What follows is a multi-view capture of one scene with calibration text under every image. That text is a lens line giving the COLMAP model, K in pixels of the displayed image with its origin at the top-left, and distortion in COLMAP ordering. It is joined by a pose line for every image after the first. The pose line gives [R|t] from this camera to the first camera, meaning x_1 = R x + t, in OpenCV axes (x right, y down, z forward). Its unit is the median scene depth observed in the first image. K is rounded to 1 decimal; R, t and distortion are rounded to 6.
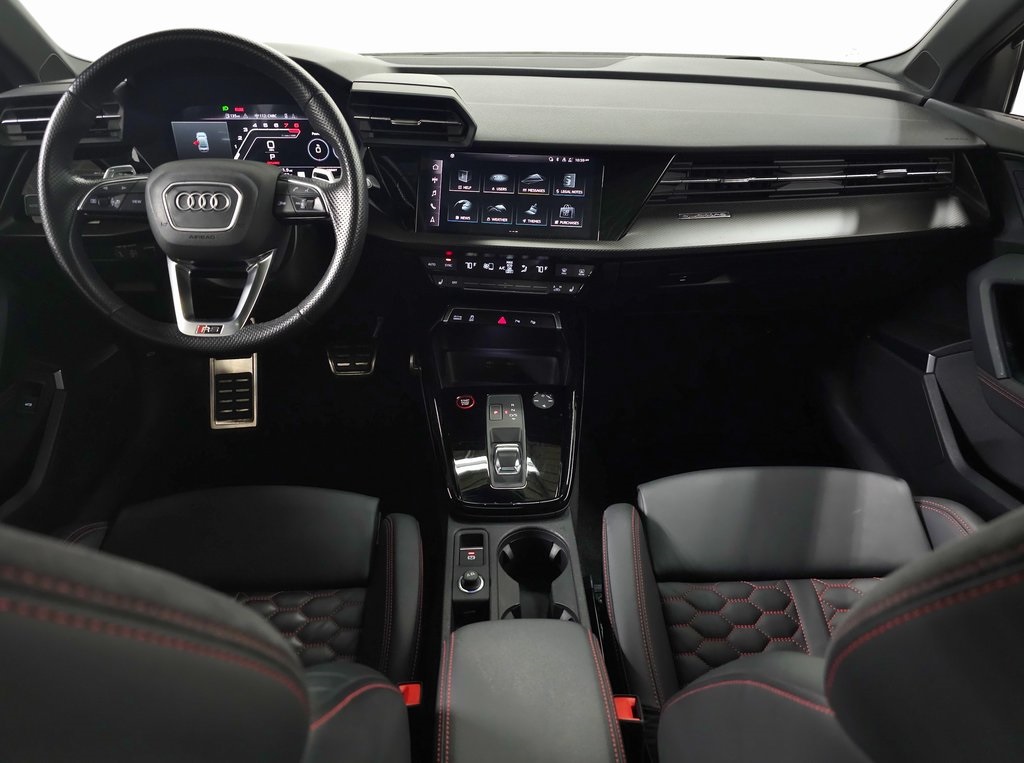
lens RADIAL K [[719.1, 0, 519.1], [0, 719.1, 392.9], [0, 0, 1]] dist [0.055413, -0.062987]
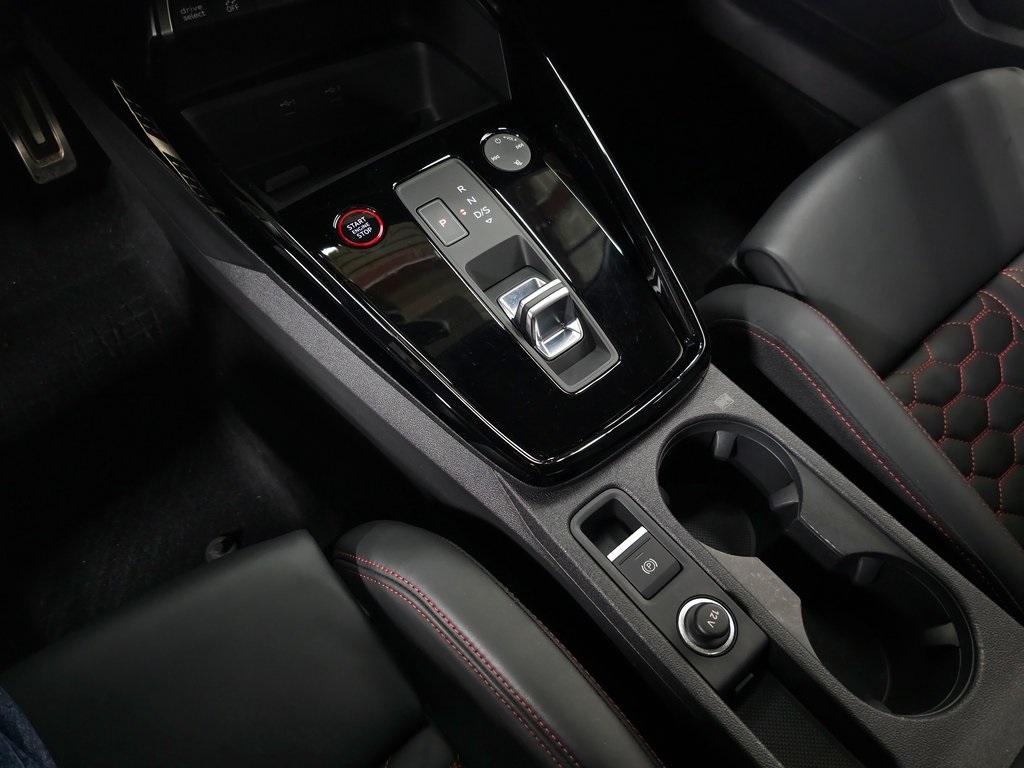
lens RADIAL K [[719.1, 0, 515.4], [0, 719.1, 383.3], [0, 0, 1]] dist [0.055413, -0.062987]
pose [[0.786104, -0.496684, 0.367893, -0.209908], [0.273367, 0.813209, 0.513773, -0.106549], [-0.554356, -0.303309, 0.775044, 0.624891]]
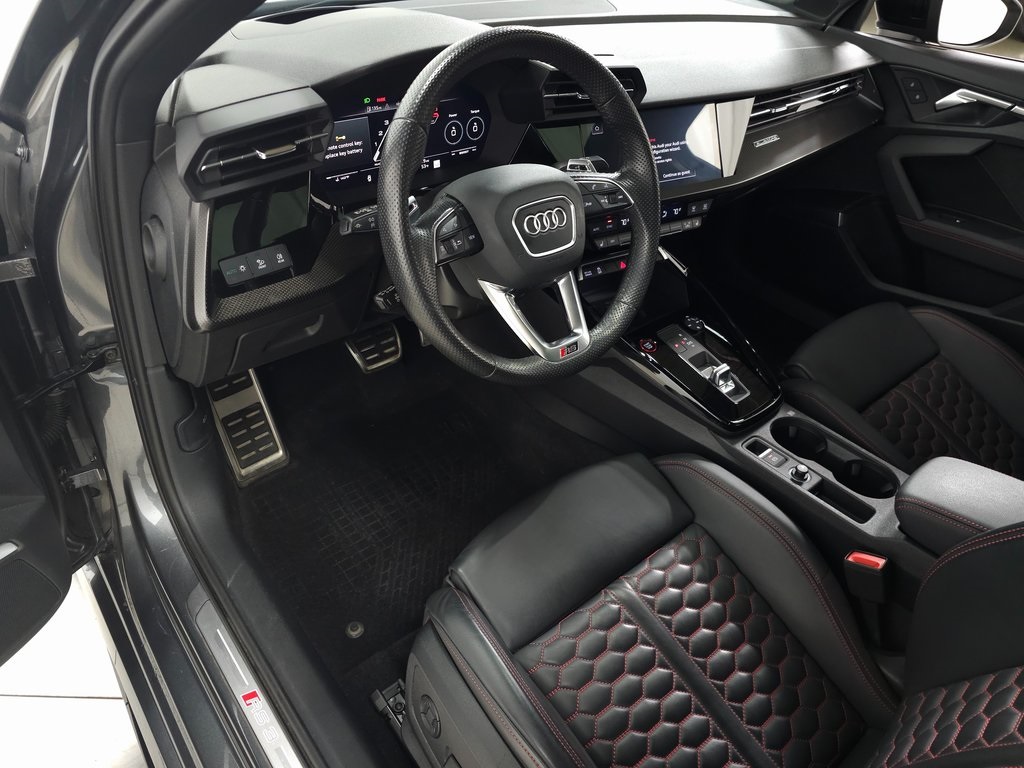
lens RADIAL K [[719.1, 0, 533.7], [0, 719.1, 381.6], [0, 0, 1]] dist [0.055413, -0.062987]
pose [[0.770406, -0.337687, 0.540779, -0.865038], [0.254305, 0.940575, 0.225050, -0.238994], [-0.584640, -0.035857, 0.810500, 0.209916]]
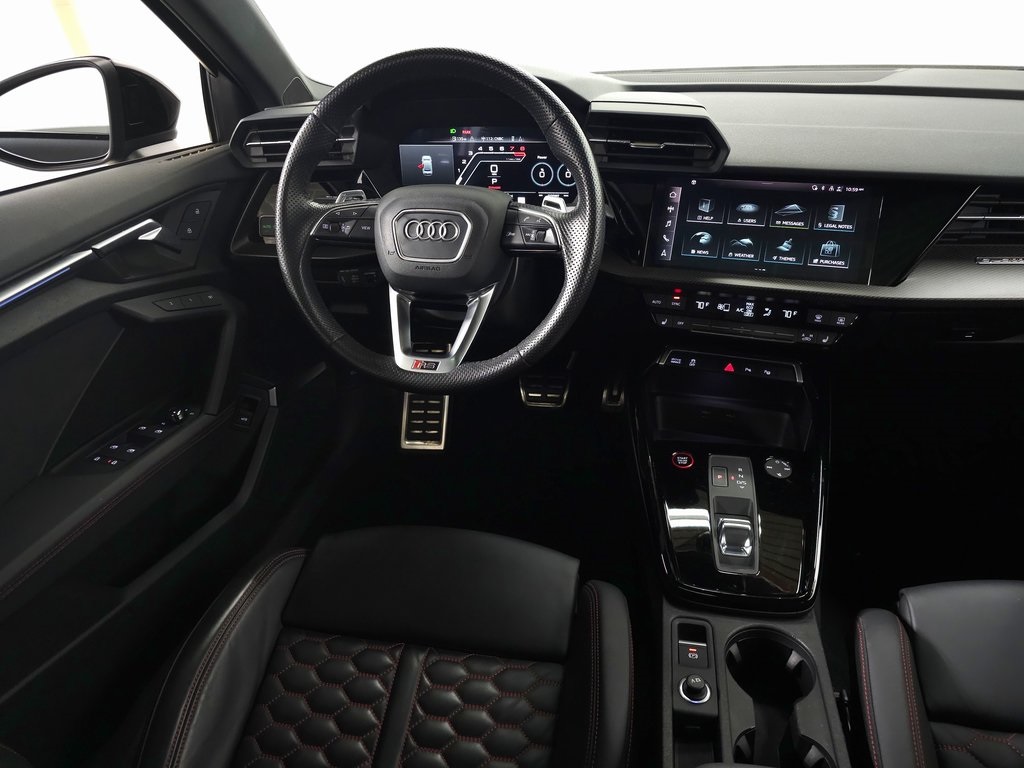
lens RADIAL K [[719.1, 0, 515.0], [0, 719.1, 386.0], [0, 0, 1]] dist [0.055413, -0.062987]
pose [[0.972498, 0.077023, -0.219805, -0.092034], [-0.083339, 0.996329, -0.019594, -0.044573], [0.217489, 0.037373, 0.975347, 0.099311]]
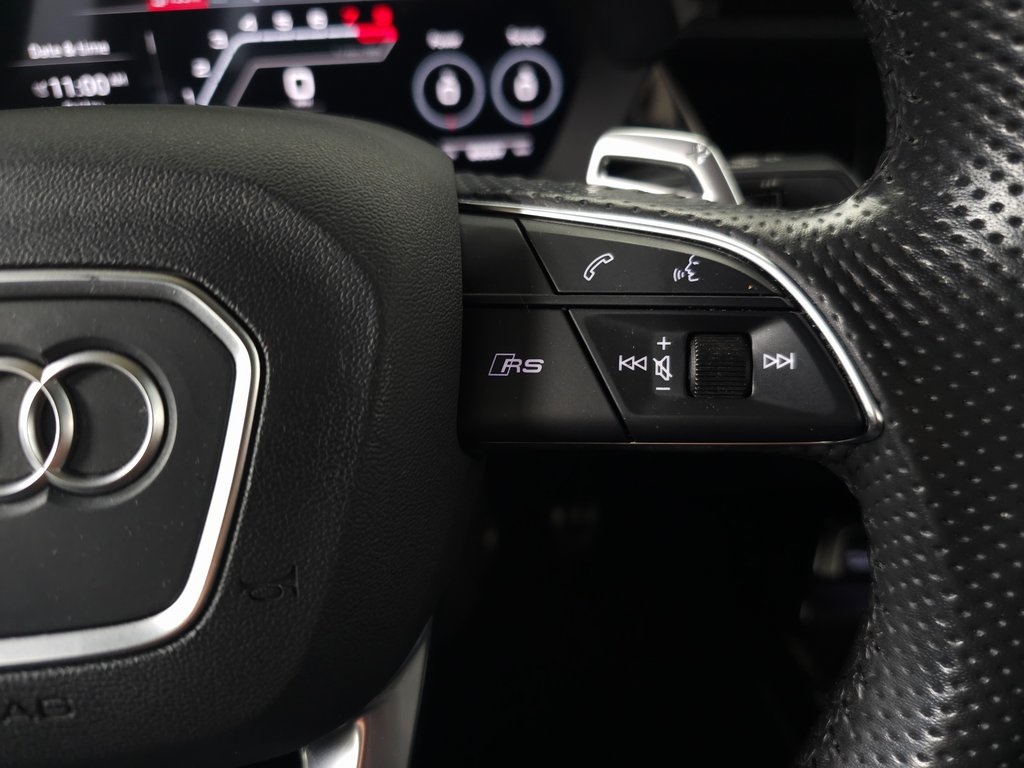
lens RADIAL K [[719.1, 0, 505.7], [0, 719.1, 379.1], [0, 0, 1]] dist [0.055413, -0.062987]
pose [[0.997770, -0.063108, 0.021727, -0.289666], [0.063123, 0.998006, 0.000003, -0.225213], [-0.021684, 0.001369, 0.999764, 0.737062]]
